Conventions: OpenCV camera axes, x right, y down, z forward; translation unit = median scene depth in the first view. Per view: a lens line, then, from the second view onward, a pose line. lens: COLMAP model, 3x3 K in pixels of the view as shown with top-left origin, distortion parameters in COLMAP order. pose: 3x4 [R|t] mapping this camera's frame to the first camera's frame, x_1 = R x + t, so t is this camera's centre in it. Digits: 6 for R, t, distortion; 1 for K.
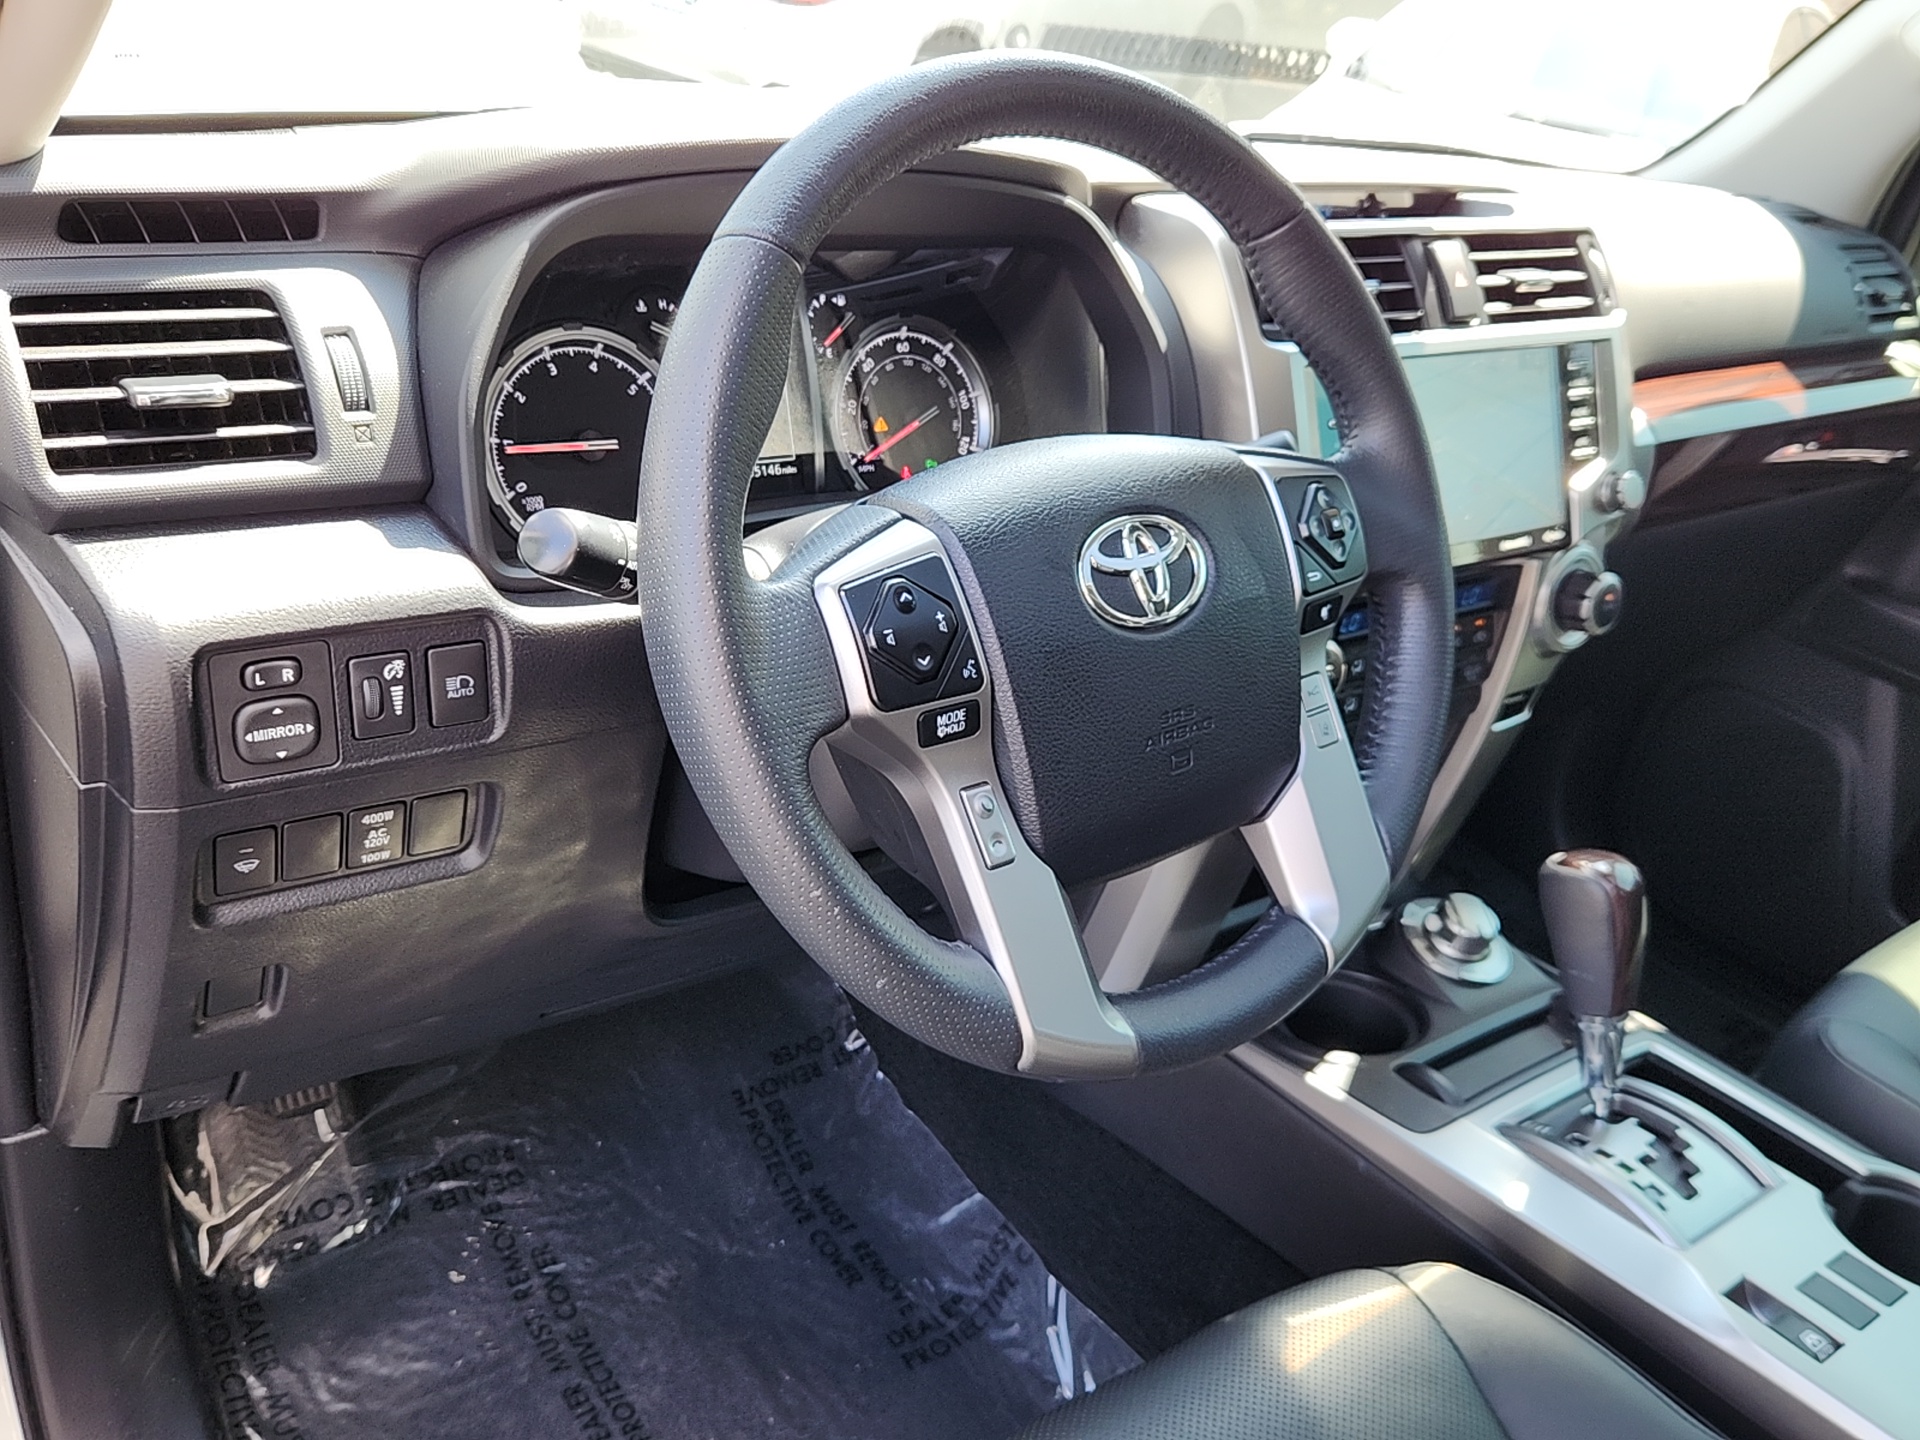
lens RADIAL K [[1574.2, 0, 963.6], [0, 1574.2, 725.8], [0, 0, 1]] dist [0.097929, -0.176419]
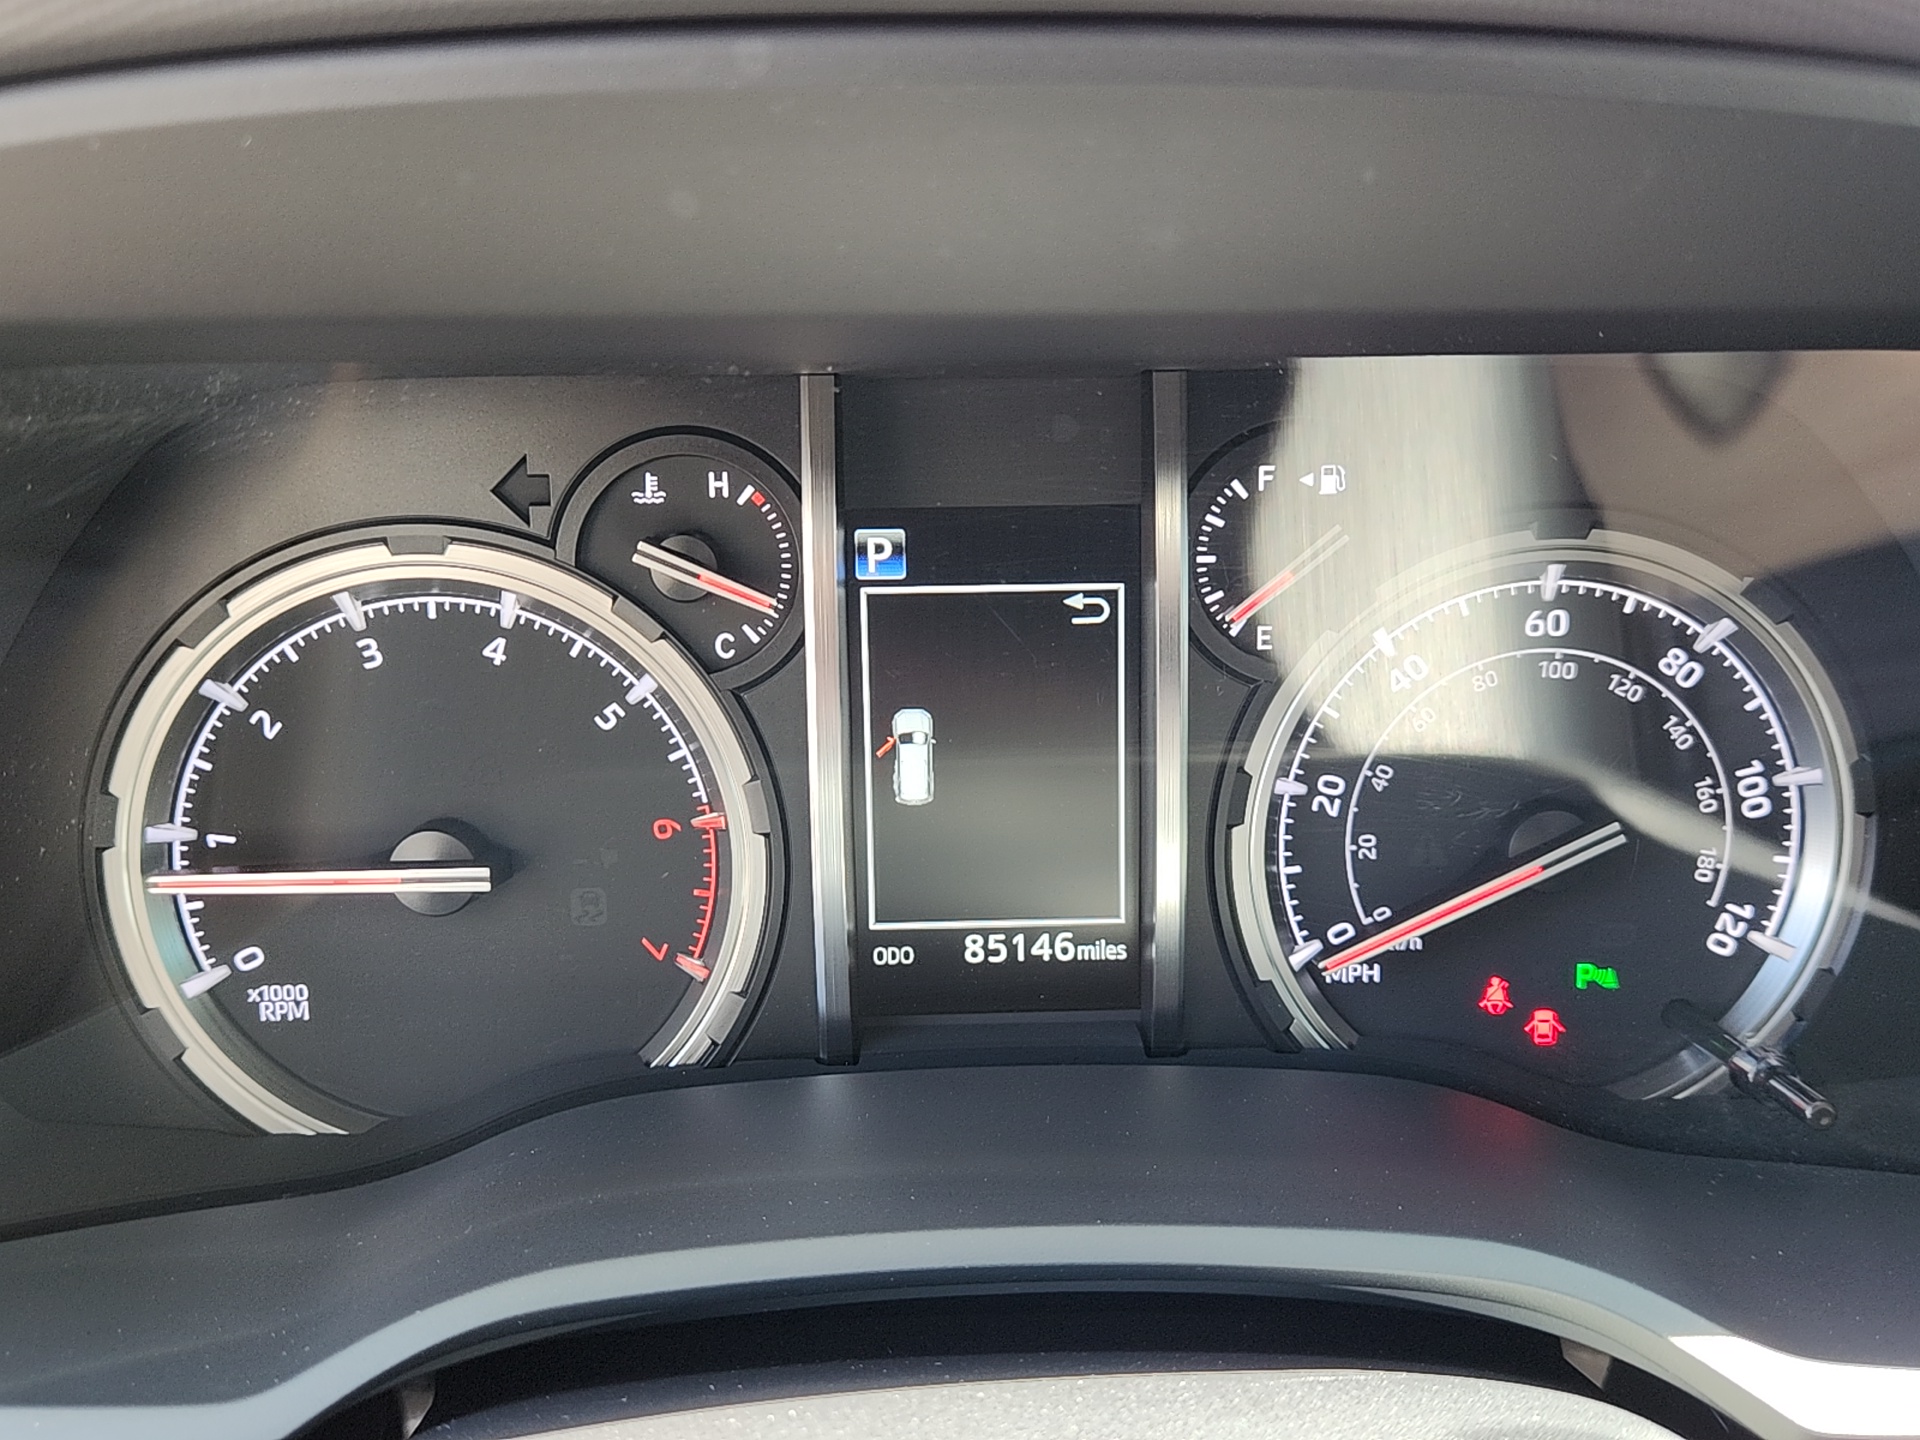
lens RADIAL K [[1577.6, 0, 970.0], [0, 1577.6, 724.6], [0, 0, 1]] dist [0.068403, -0.065775]
pose [[0.819403, 0.162298, -0.549762, 0.057968], [-0.169597, 0.984783, 0.037944, -0.262719], [0.547554, 0.062147, 0.834459, 0.828892]]
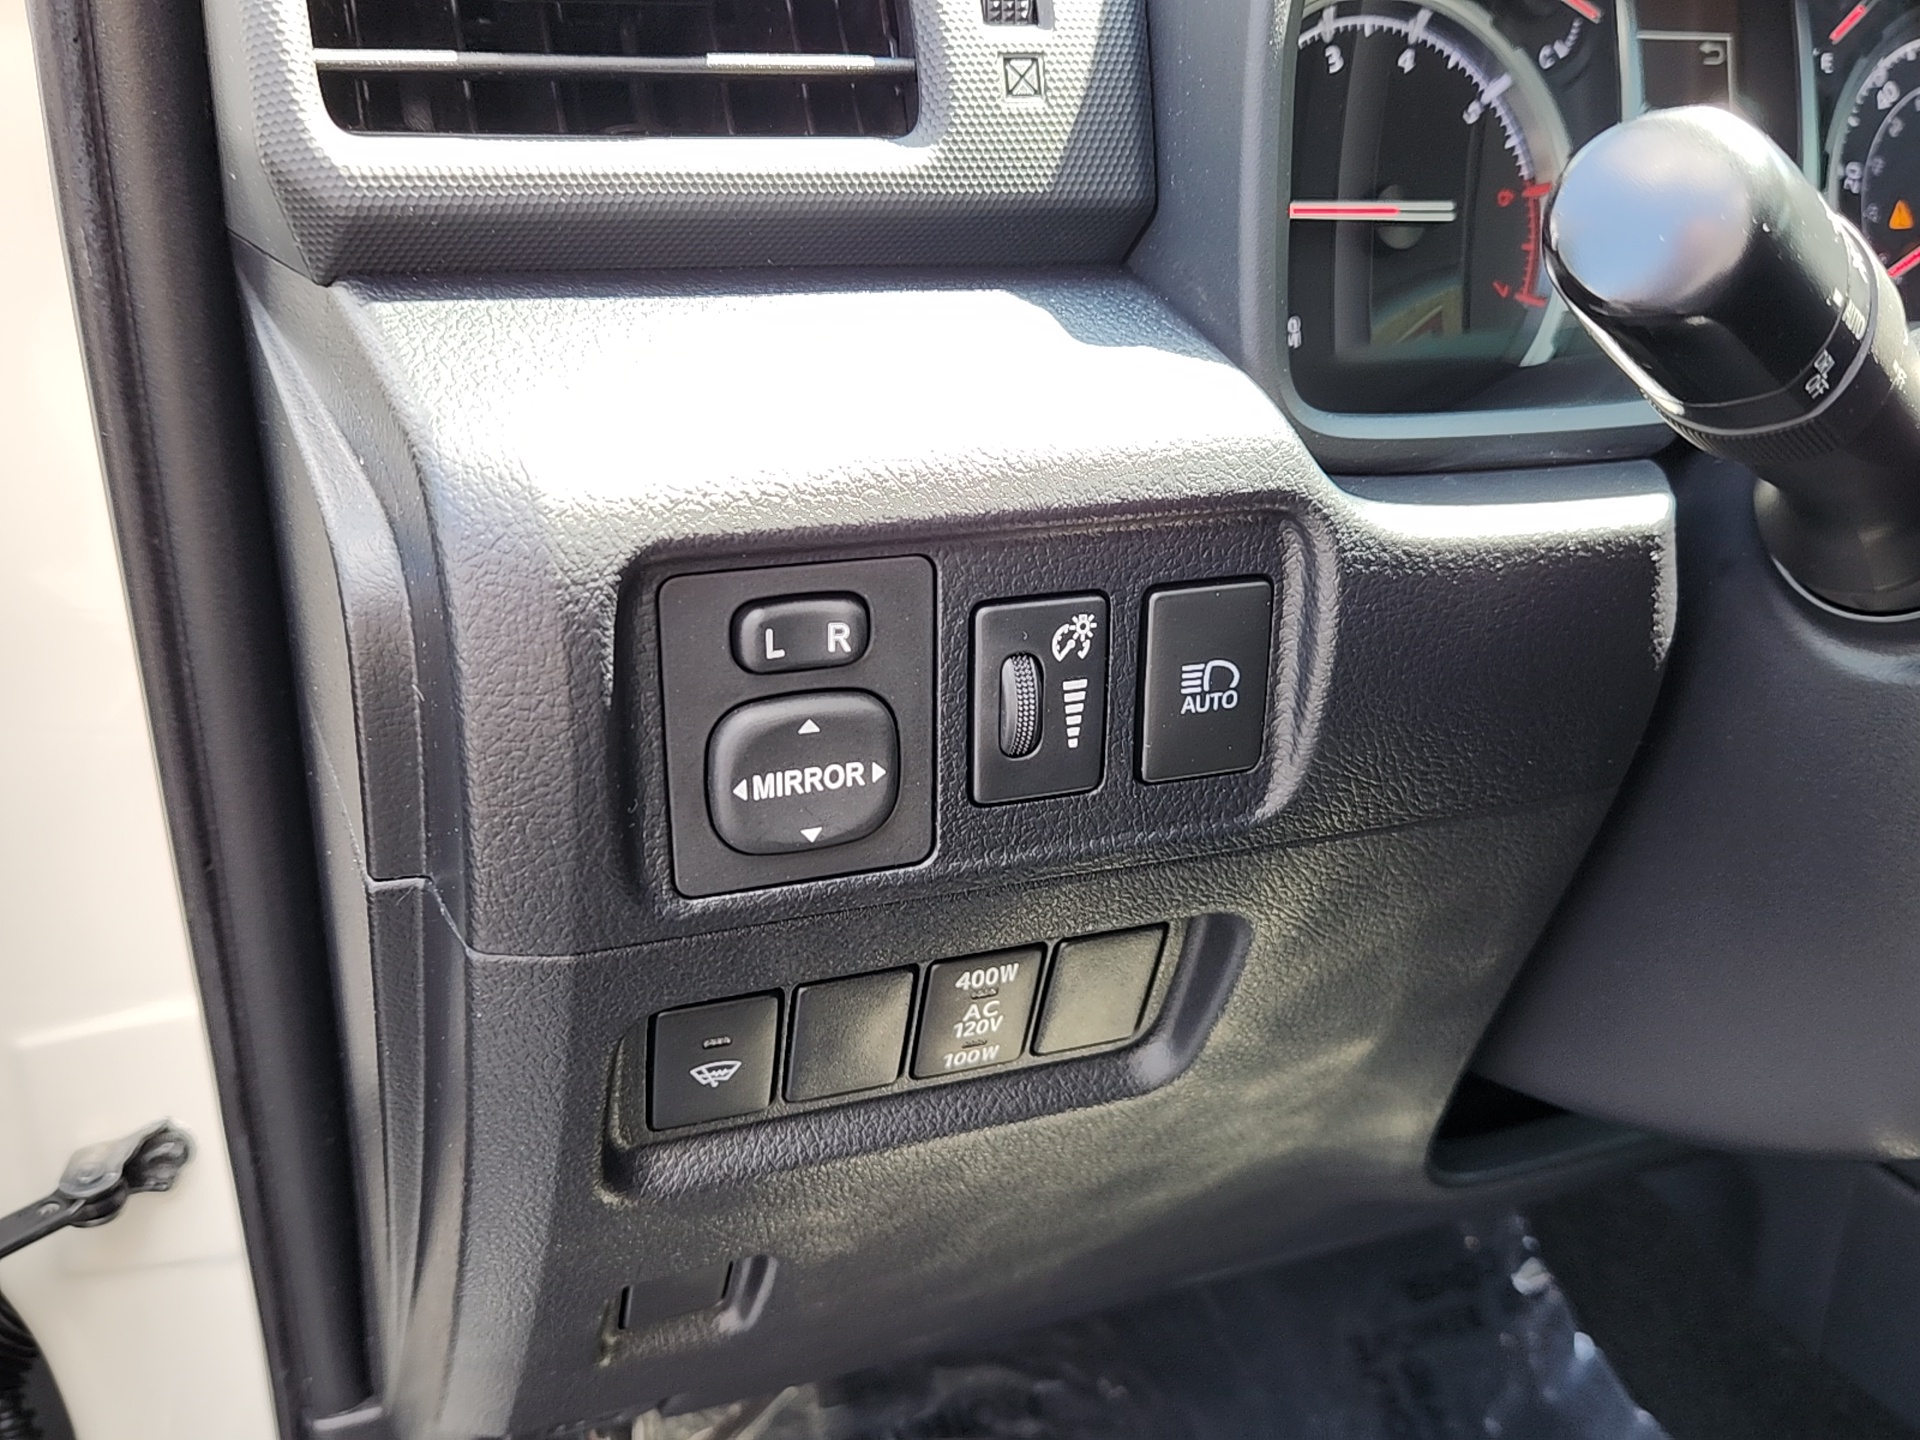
lens RADIAL K [[1577.6, 0, 970.0], [0, 1577.6, 724.6], [0, 0, 1]] dist [0.068403, -0.065775]
pose [[0.966145, 0.036867, -0.255352, -0.249942], [-0.046007, 0.998493, -0.029913, 0.000178], [0.253865, 0.040648, 0.966385, 0.539508]]
